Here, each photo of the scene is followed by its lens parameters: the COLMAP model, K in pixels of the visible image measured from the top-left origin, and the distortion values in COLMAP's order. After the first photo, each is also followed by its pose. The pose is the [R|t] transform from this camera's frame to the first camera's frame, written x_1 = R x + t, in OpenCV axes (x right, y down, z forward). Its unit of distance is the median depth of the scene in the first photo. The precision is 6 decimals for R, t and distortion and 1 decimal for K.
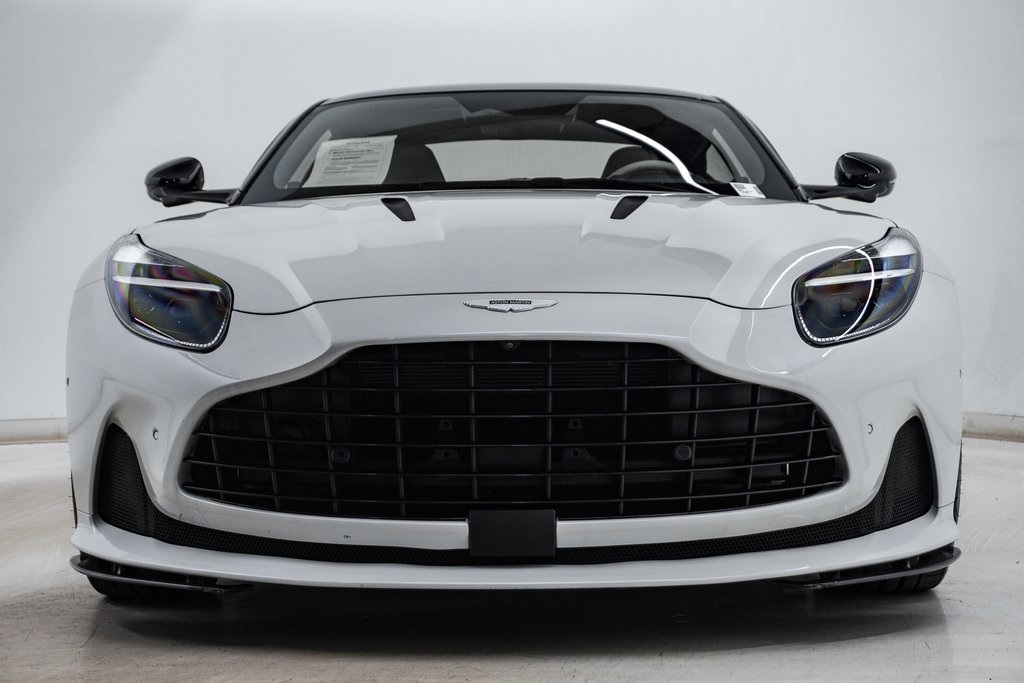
lens RADIAL K [[2212.0, 0, 512.5], [0, 2212.0, 339.5], [0, 0, 1]] dist [-0.151891, 0.000000]
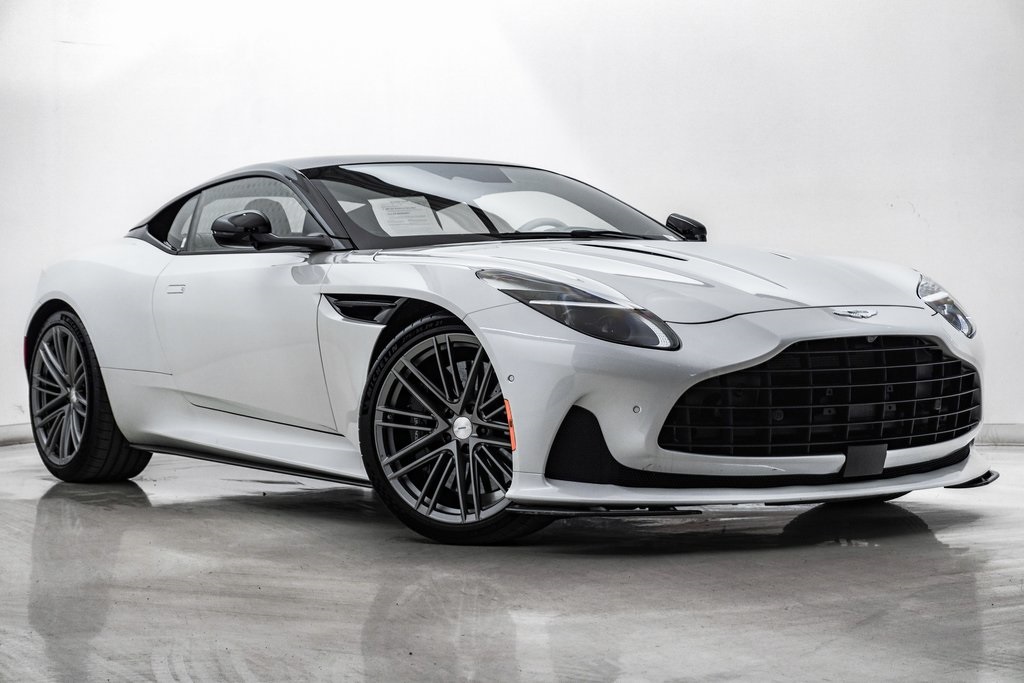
lens RADIAL K [[2212.0, 0, 510.4], [0, 2212.0, 339.3], [0, 0, 1]] dist [-0.151891, 0.000000]
pose [[0.819190, -0.019654, 0.573185, -1.077741], [0.033451, 0.999349, -0.013540, 0.015083], [-0.572546, 0.030265, 0.819314, -0.127116]]
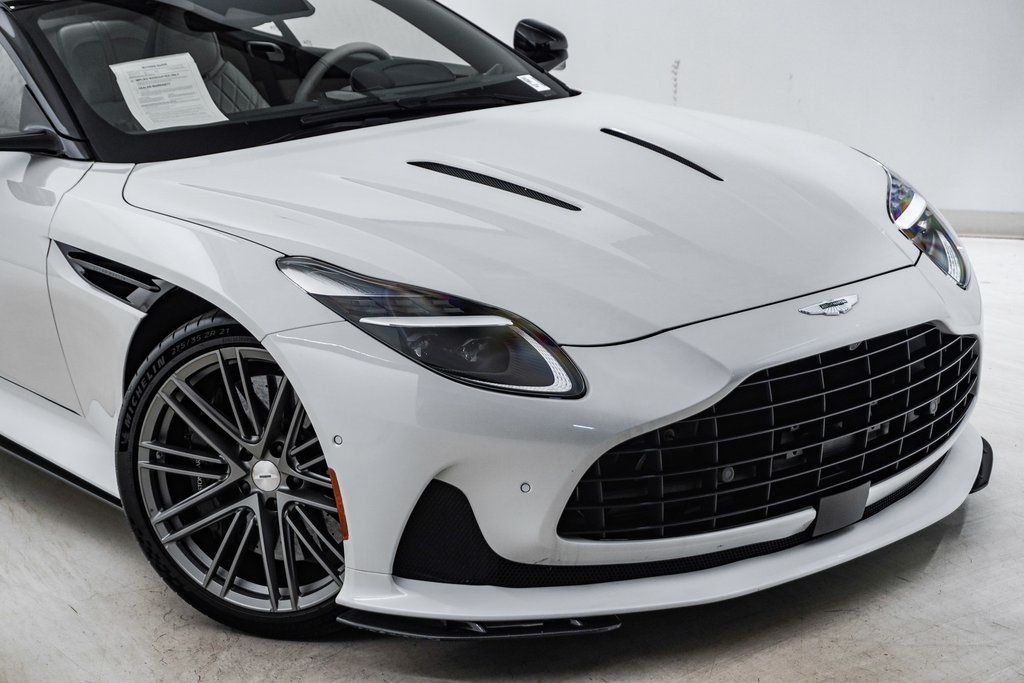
lens RADIAL K [[2212.0, 0, 538.1], [0, 2212.0, 340.9], [0, 0, 1]] dist [-0.151891, 0.000000]
pose [[0.744853, -0.181230, 0.642145, -0.793968], [0.052189, 0.975282, 0.214713, -0.235375], [-0.665185, -0.126417, 0.735900, 0.298525]]
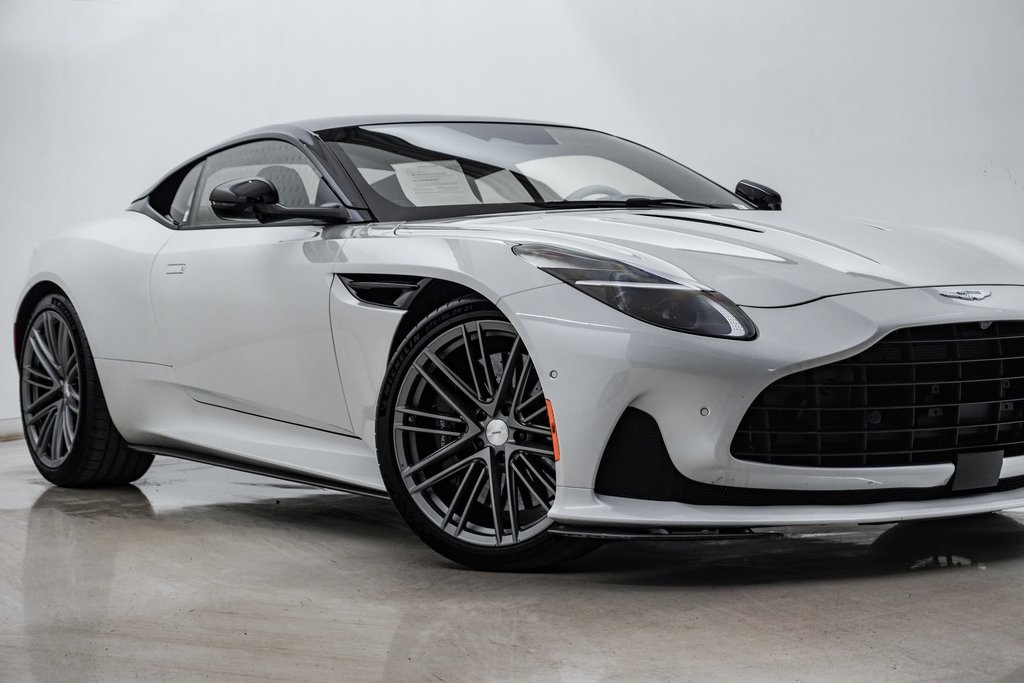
lens RADIAL K [[2212.0, 0, 516.5], [0, 2212.0, 339.5], [0, 0, 1]] dist [-0.151891, 0.000000]
pose [[0.833094, -0.029558, 0.552341, -0.926148], [0.037770, 0.999280, -0.003492, 0.005174], [-0.551840, 0.023771, 0.833611, 0.070415]]
